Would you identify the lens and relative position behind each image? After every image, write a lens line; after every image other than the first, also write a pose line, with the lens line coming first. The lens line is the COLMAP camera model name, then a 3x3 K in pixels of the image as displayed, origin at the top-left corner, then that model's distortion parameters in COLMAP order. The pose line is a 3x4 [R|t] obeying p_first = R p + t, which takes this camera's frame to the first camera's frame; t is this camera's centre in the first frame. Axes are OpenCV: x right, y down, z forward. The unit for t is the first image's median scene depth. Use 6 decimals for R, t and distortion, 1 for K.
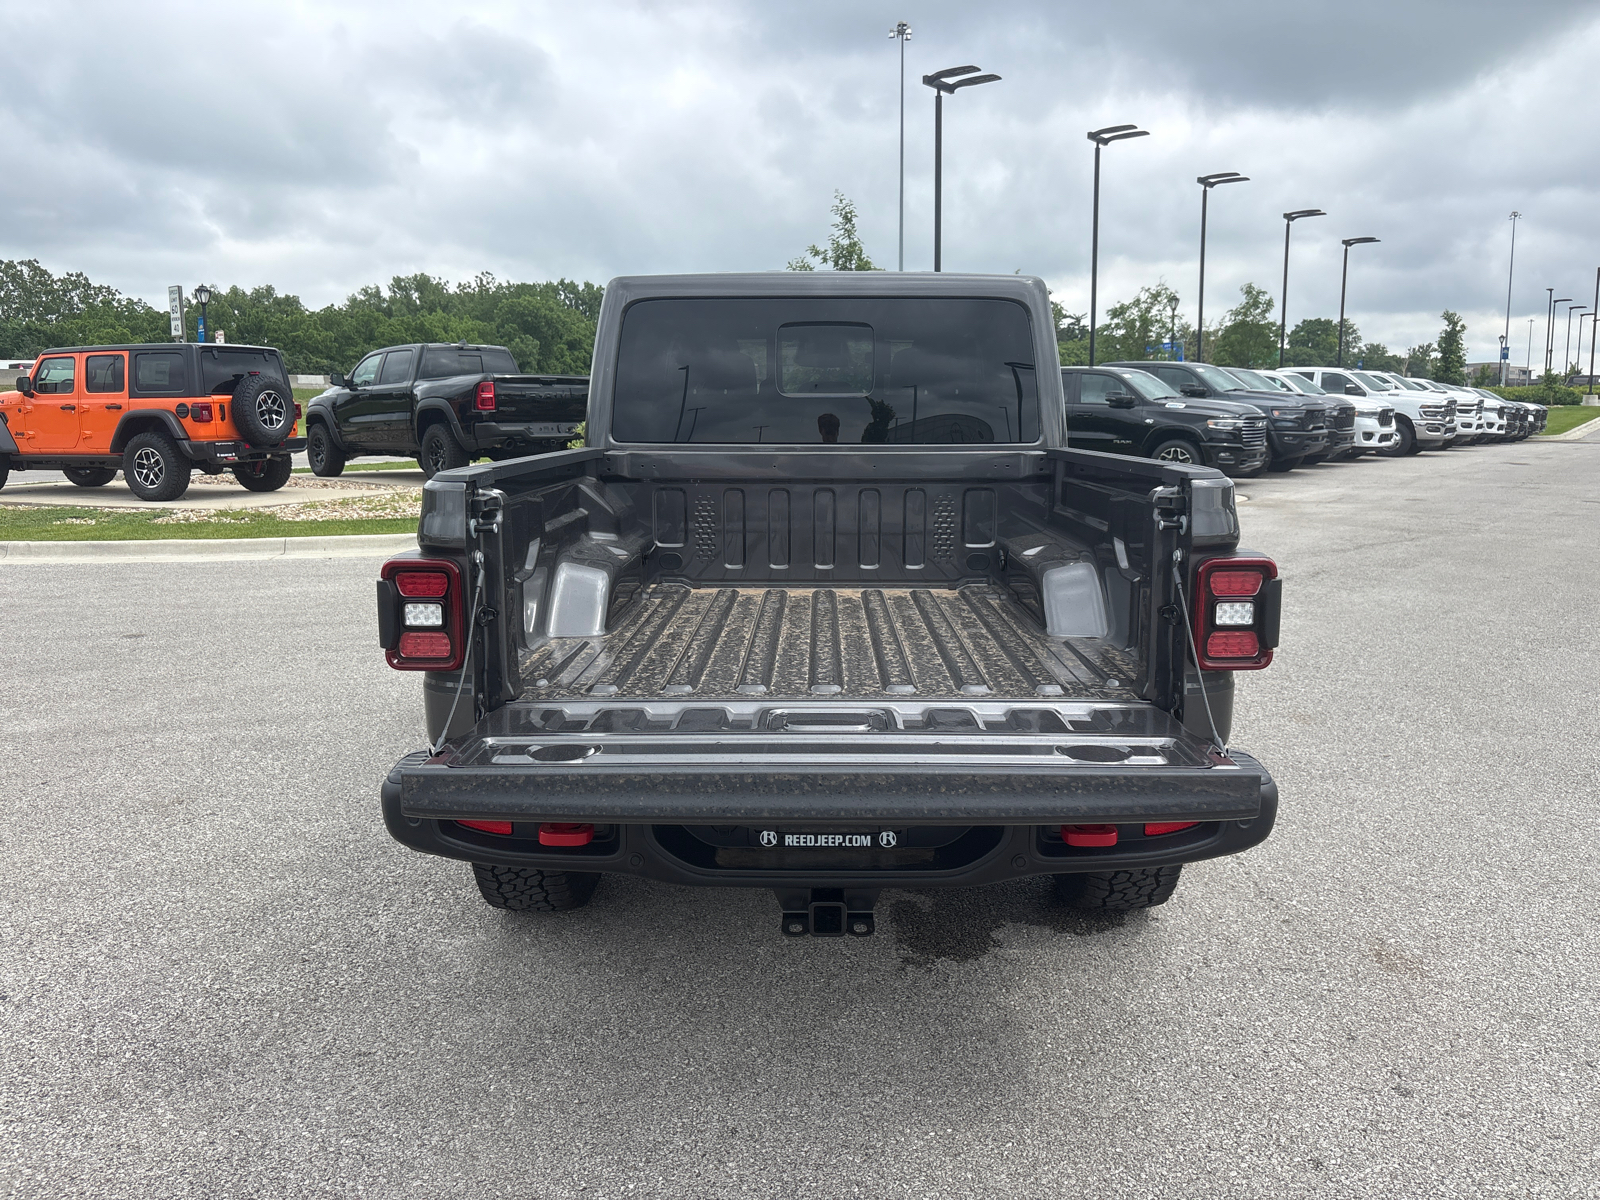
lens RADIAL K [[1227.5, 0, 800.0], [0, 1227.5, 600.0], [0, 0, 1]] dist [0.005018, -0.005334]
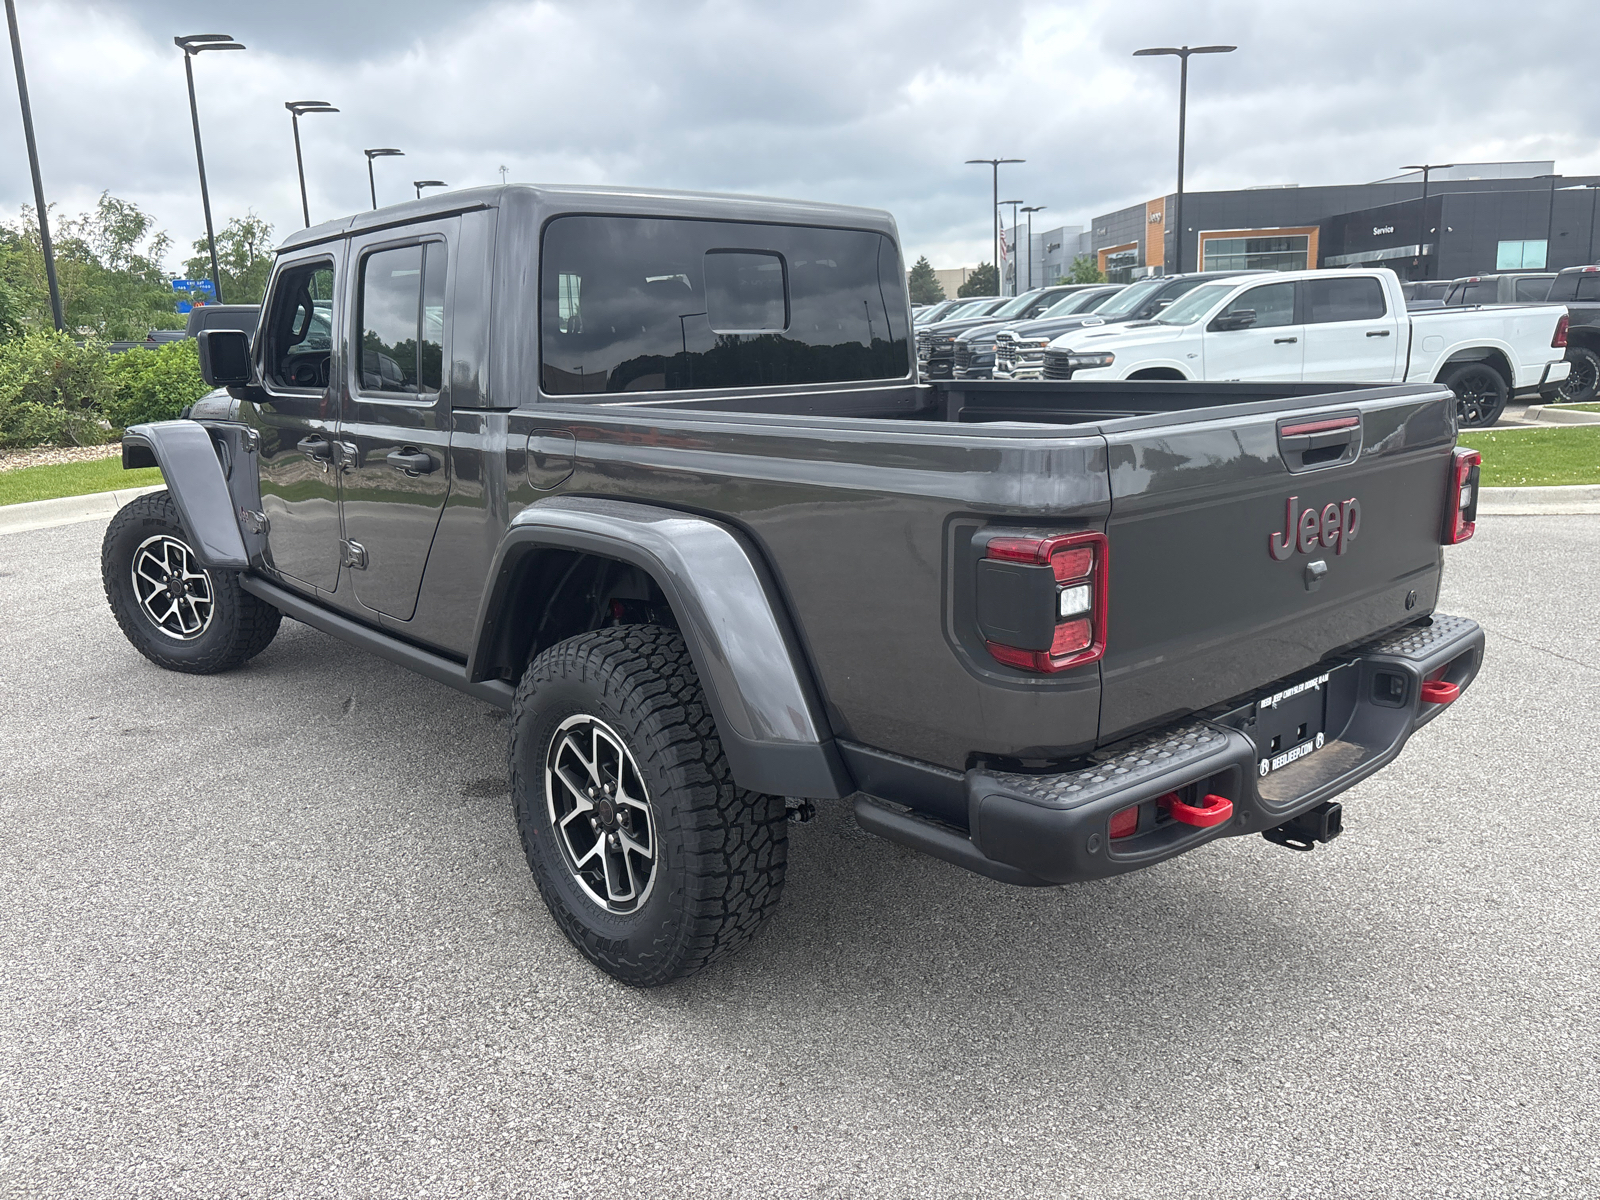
lens RADIAL K [[1222.3, 0, 800.0], [0, 1222.3, 600.0], [0, 0, 1]] dist [0.015002, 0.002891]
pose [[0.737454, -0.155738, 0.657196, -0.365666], [0.124520, 0.987722, 0.094338, -0.032749], [-0.663819, 0.012264, 0.747792, 0.189295]]
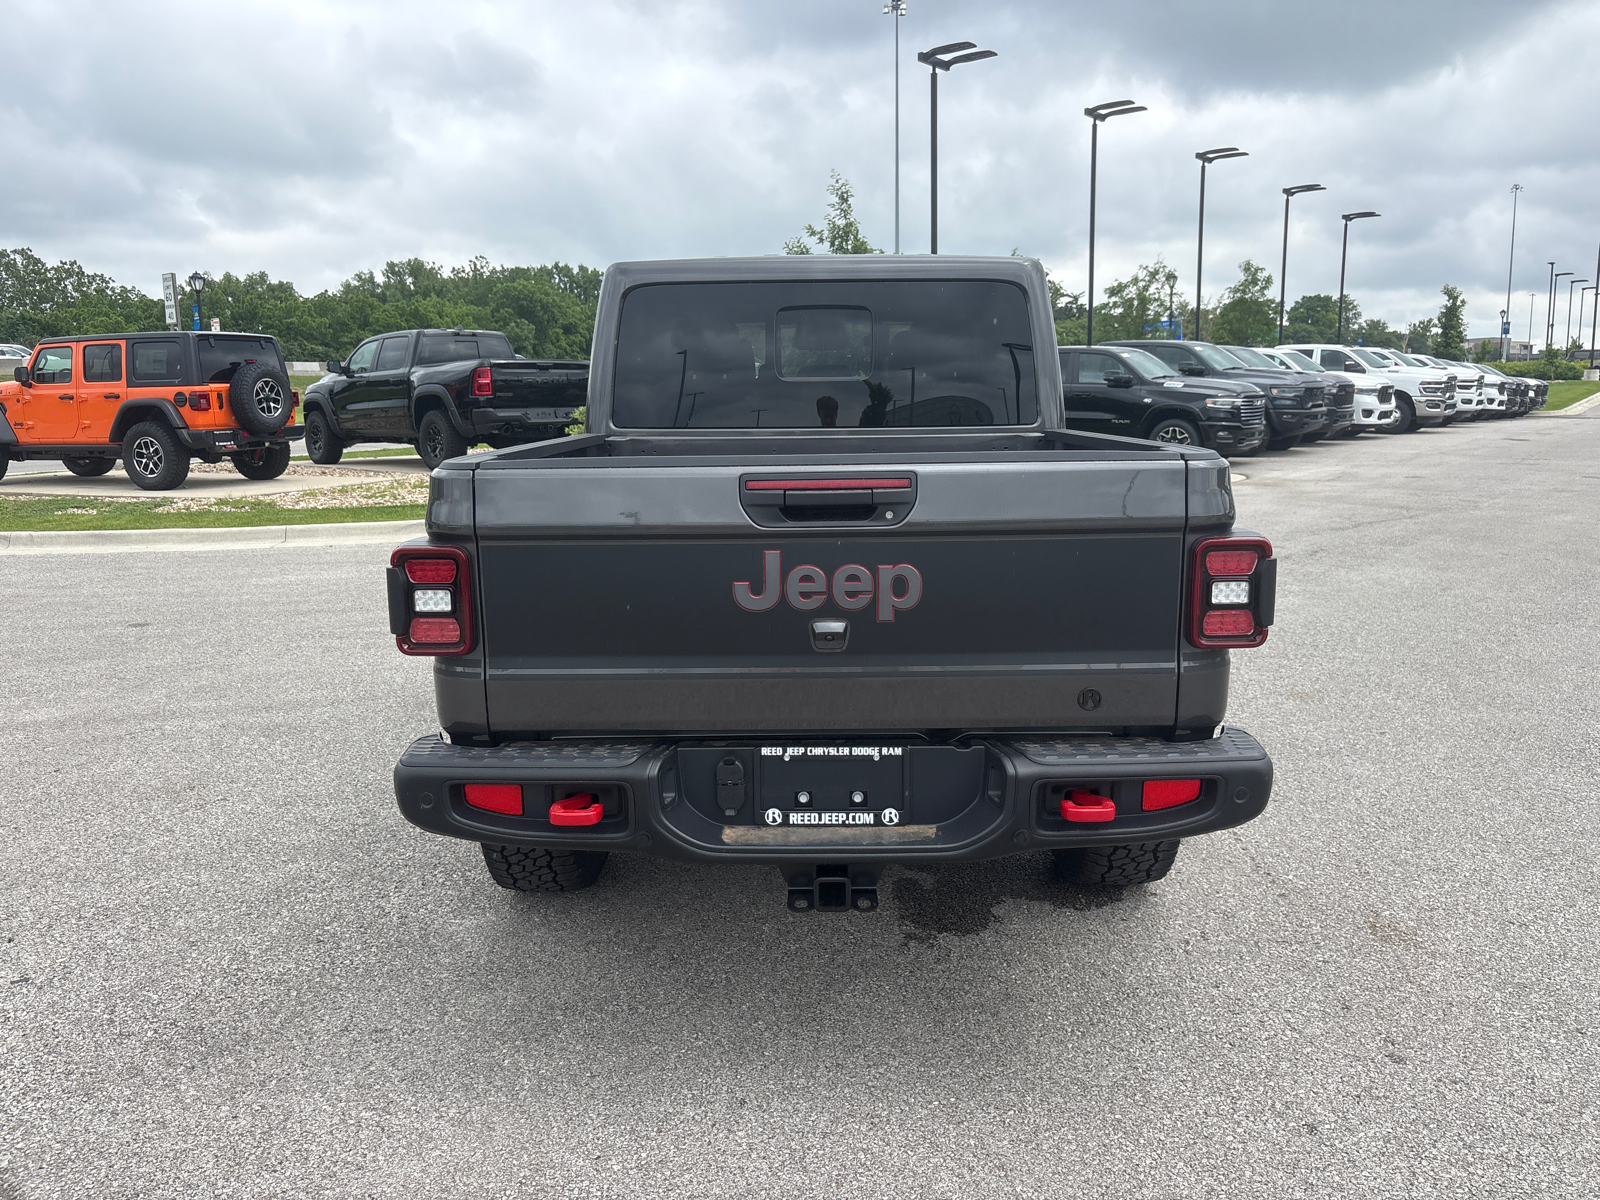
lens RADIAL K [[1229.7, 0, 797.8], [0, 1229.7, 606.7], [0, 0, 1]] dist [0.005705, -0.000573]
pose [[0.999958, -0.009139, -0.000774, -0.001462], [0.009153, 0.999774, 0.019178, -0.000079], [0.000599, -0.019184, 0.999816, -0.009194]]
